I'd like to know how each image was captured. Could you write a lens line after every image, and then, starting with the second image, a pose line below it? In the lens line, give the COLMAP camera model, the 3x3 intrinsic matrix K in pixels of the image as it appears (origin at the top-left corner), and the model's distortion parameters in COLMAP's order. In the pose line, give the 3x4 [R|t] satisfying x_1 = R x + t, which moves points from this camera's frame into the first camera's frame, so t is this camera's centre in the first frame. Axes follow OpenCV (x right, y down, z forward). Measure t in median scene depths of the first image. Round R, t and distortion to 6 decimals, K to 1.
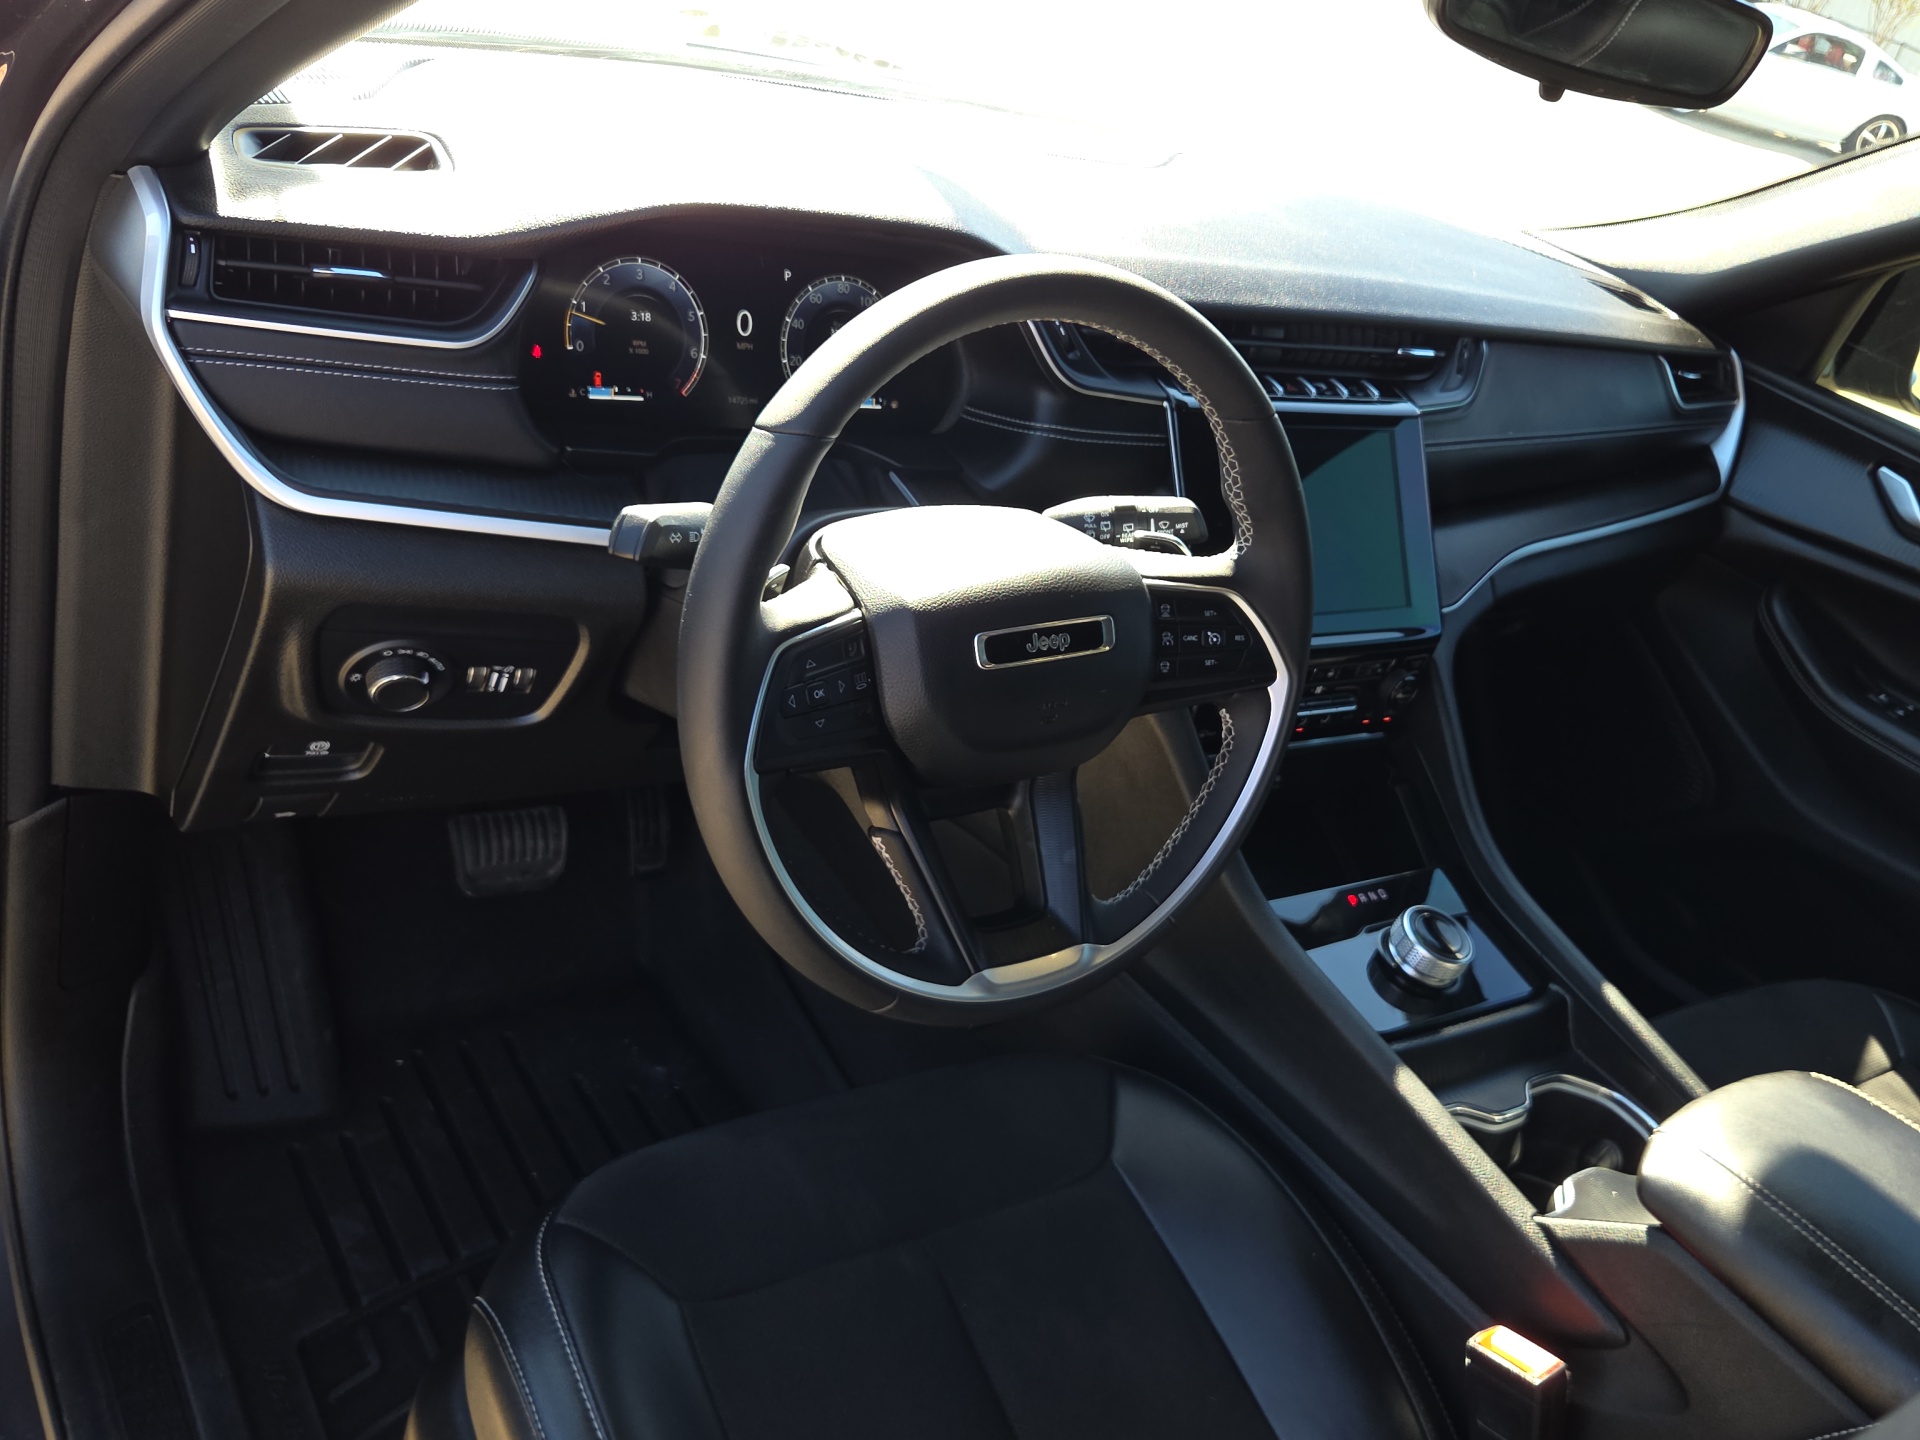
lens RADIAL K [[1694.3, 0, 965.9], [0, 1694.3, 712.1], [0, 0, 1]] dist [0.046382, -0.008422]
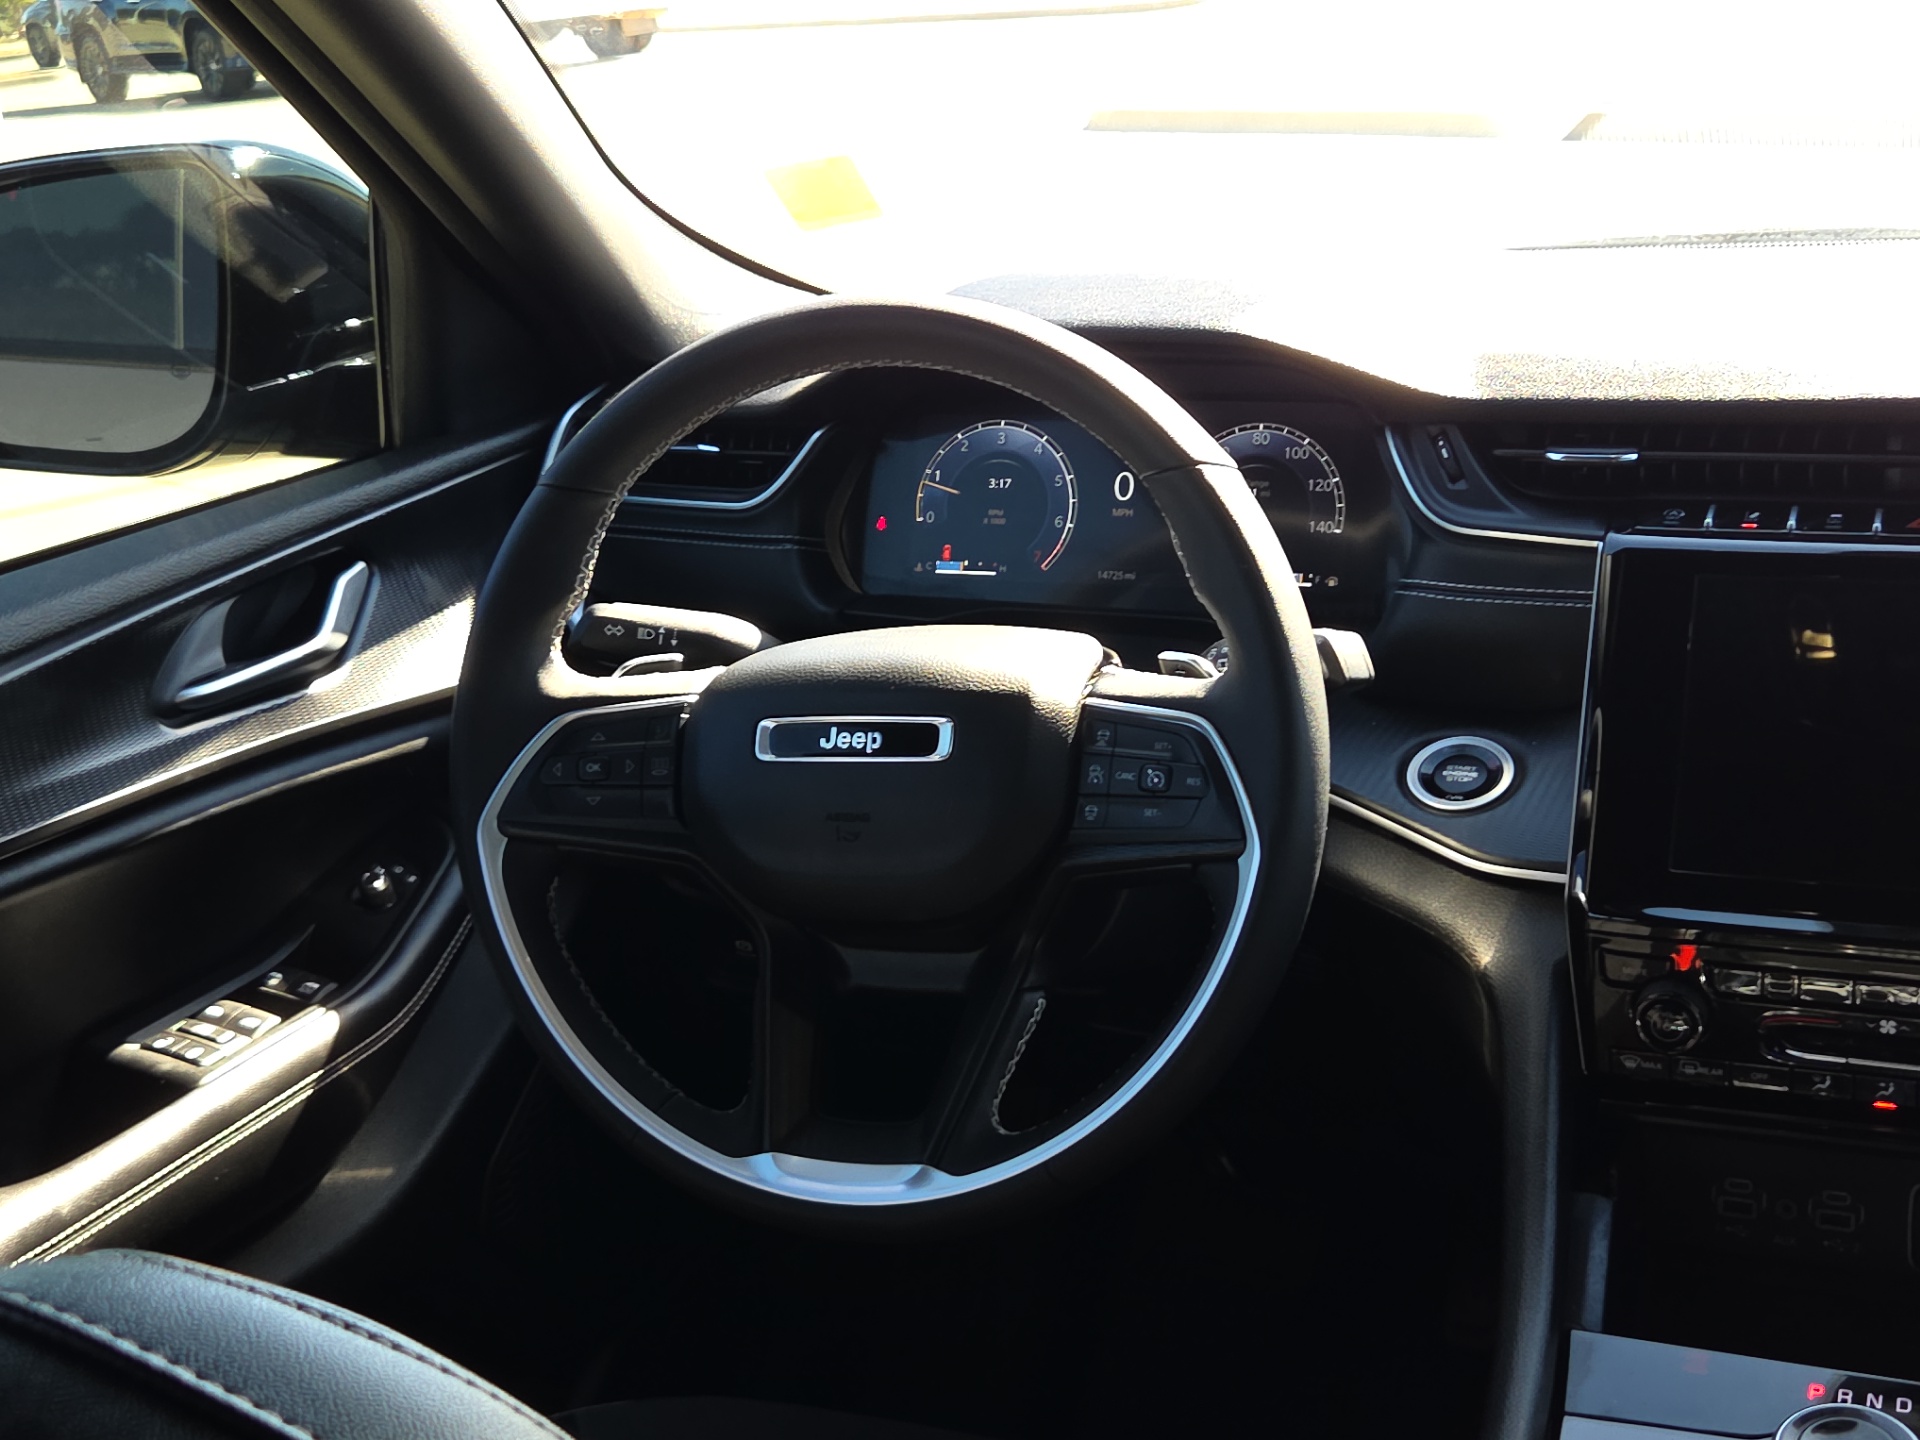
lens RADIAL K [[2557.5, 0, 935.1], [0, 2557.5, 692.6], [0, 0, 1]] dist [0.070003, 0.000000]
pose [[0.517496, -0.049970, -0.854225, 0.946486], [-0.220324, 0.956853, -0.189448, 0.136196], [0.826834, 0.286245, 0.484158, 0.358332]]
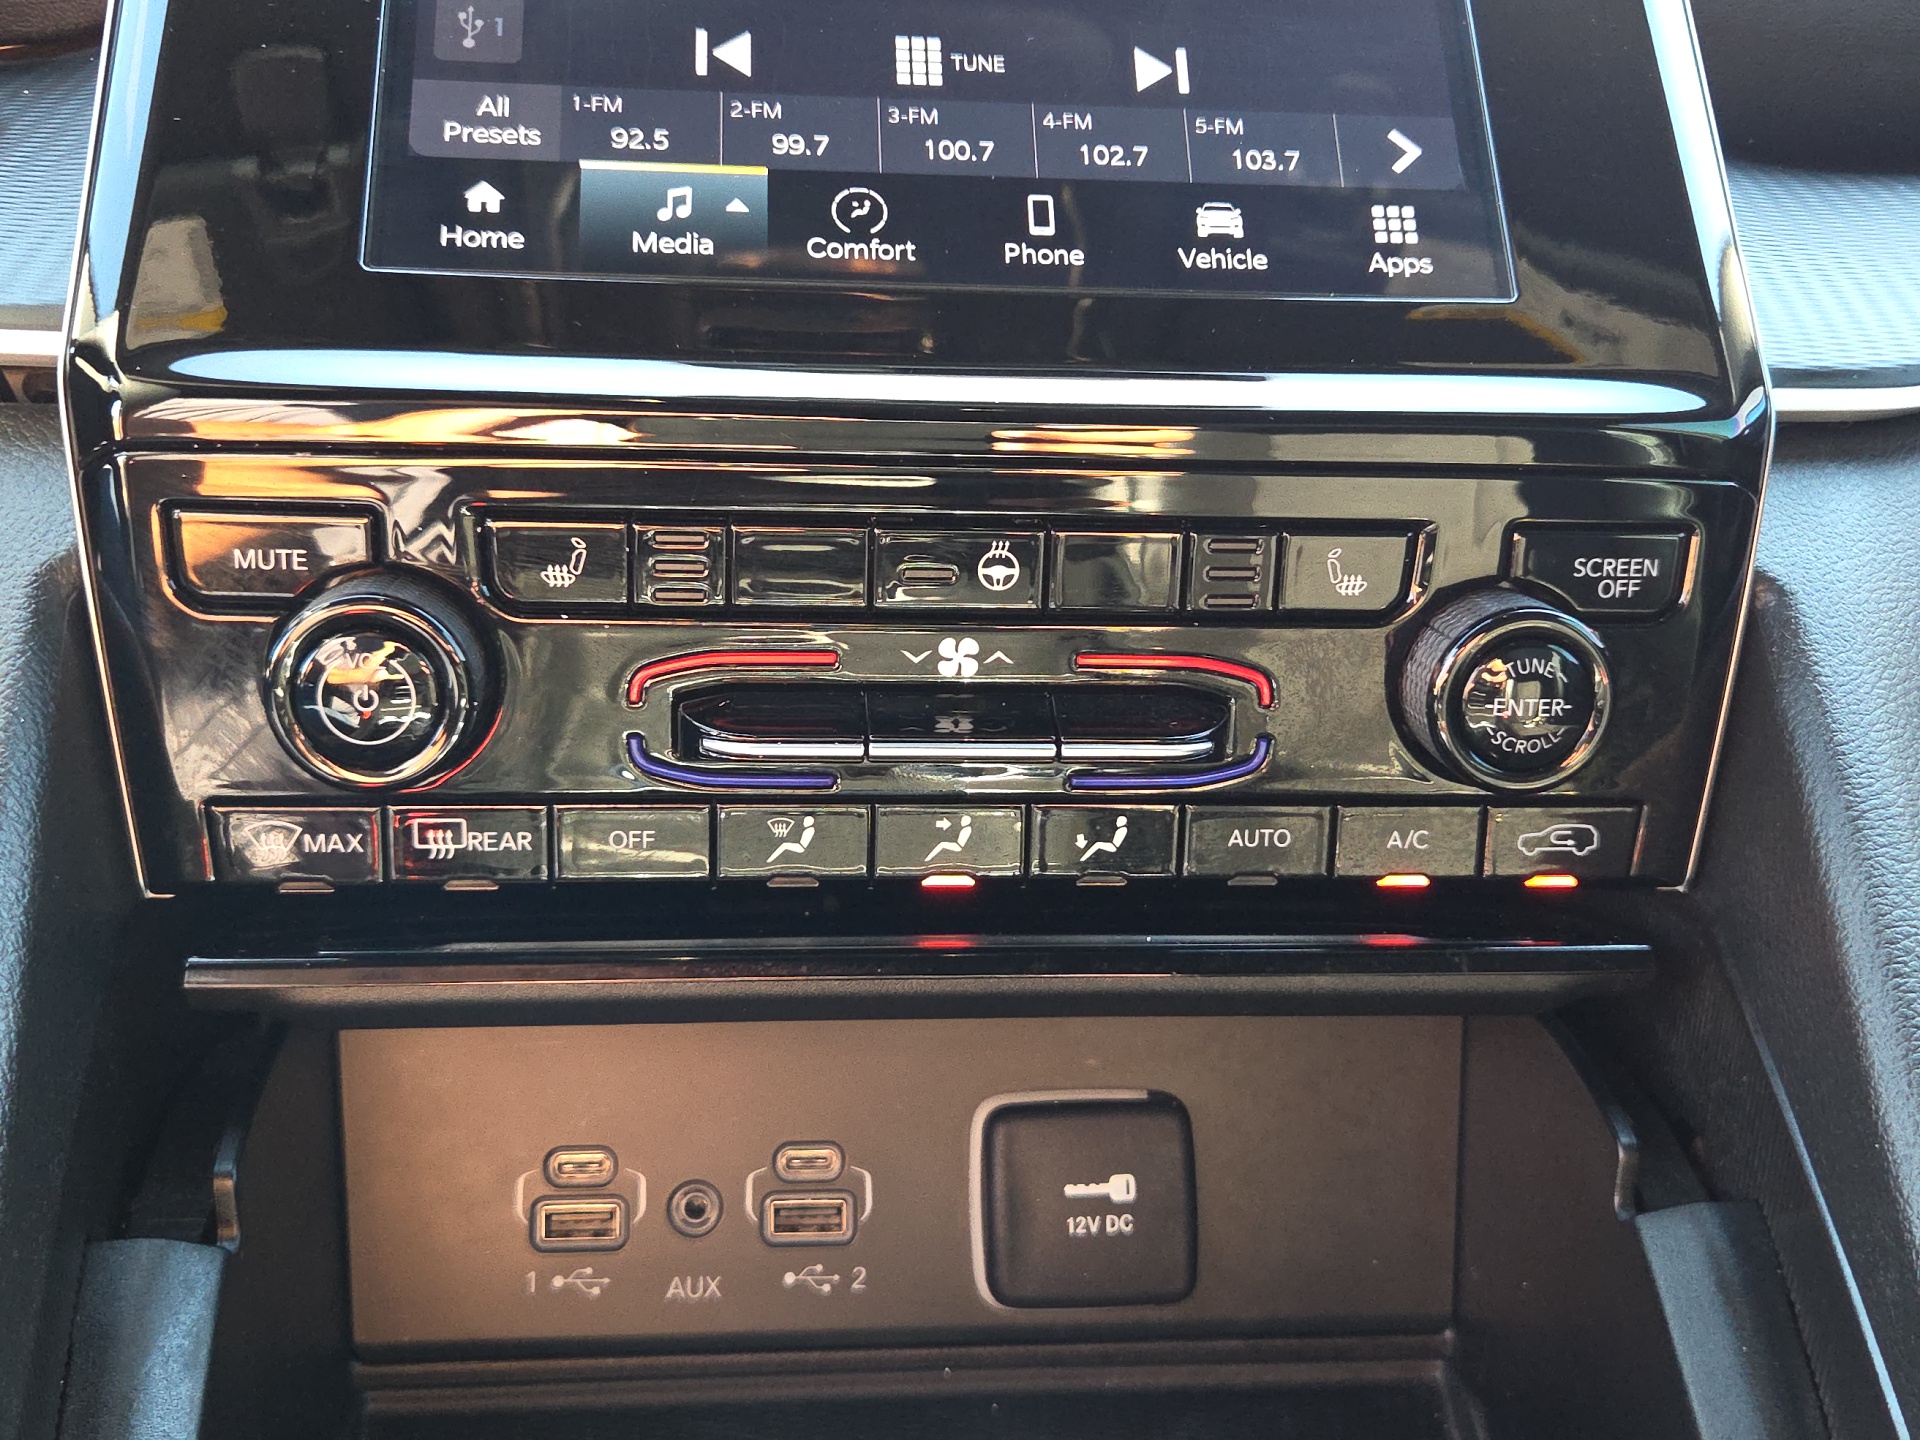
lens RADIAL K [[1957.1, 0, 935.6], [0, 1957.1, 730.5], [0, 0, 1]] dist [0.059100, 0.000000]
pose [[0.863980, -0.134673, -0.485182, 0.389832], [-0.046566, 0.938069, -0.343304, 0.094322], [0.501368, 0.319201, 0.804202, 0.981241]]
